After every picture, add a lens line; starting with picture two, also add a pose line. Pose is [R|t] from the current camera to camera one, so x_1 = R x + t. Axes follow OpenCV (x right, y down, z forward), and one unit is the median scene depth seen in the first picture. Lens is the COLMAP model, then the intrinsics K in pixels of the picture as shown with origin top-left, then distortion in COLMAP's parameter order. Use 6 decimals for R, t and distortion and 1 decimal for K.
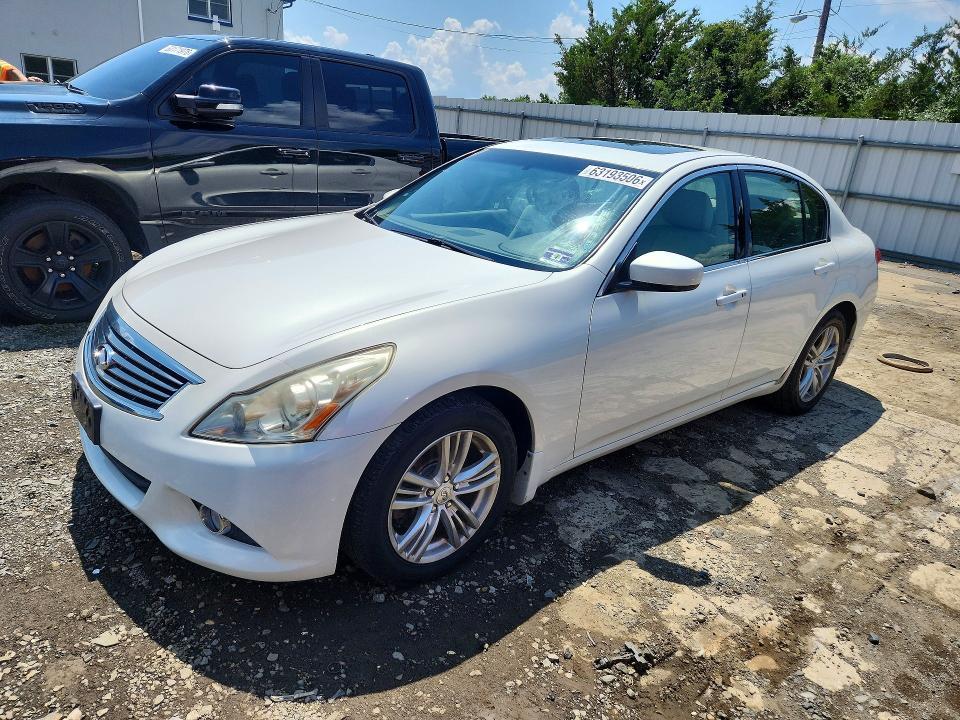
lens RADIAL K [[627.7, 0, 480.0], [0, 627.7, 360.0], [0, 0, 1]] dist [0.047835, -0.000709]
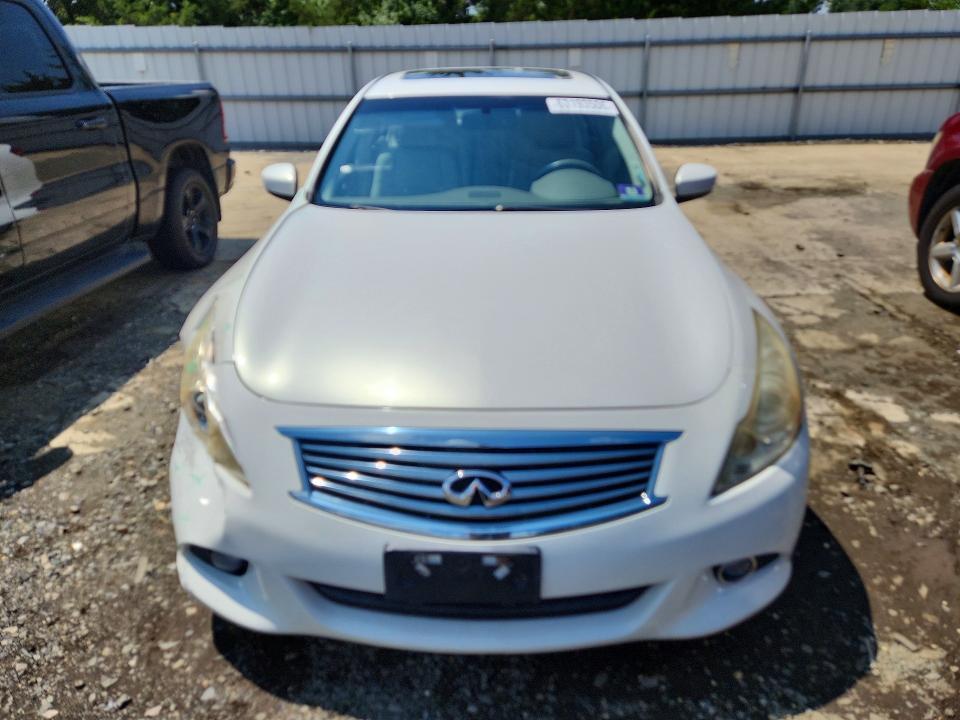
lens RADIAL K [[627.7, 0, 480.0], [0, 627.7, 360.0], [0, 0, 1]] dist [0.047835, -0.000709]
pose [[0.674559, -0.404203, 0.617730, -0.871873], [0.331505, 0.913524, 0.235749, -0.258633], [-0.659602, 0.045755, 0.750221, 0.472925]]
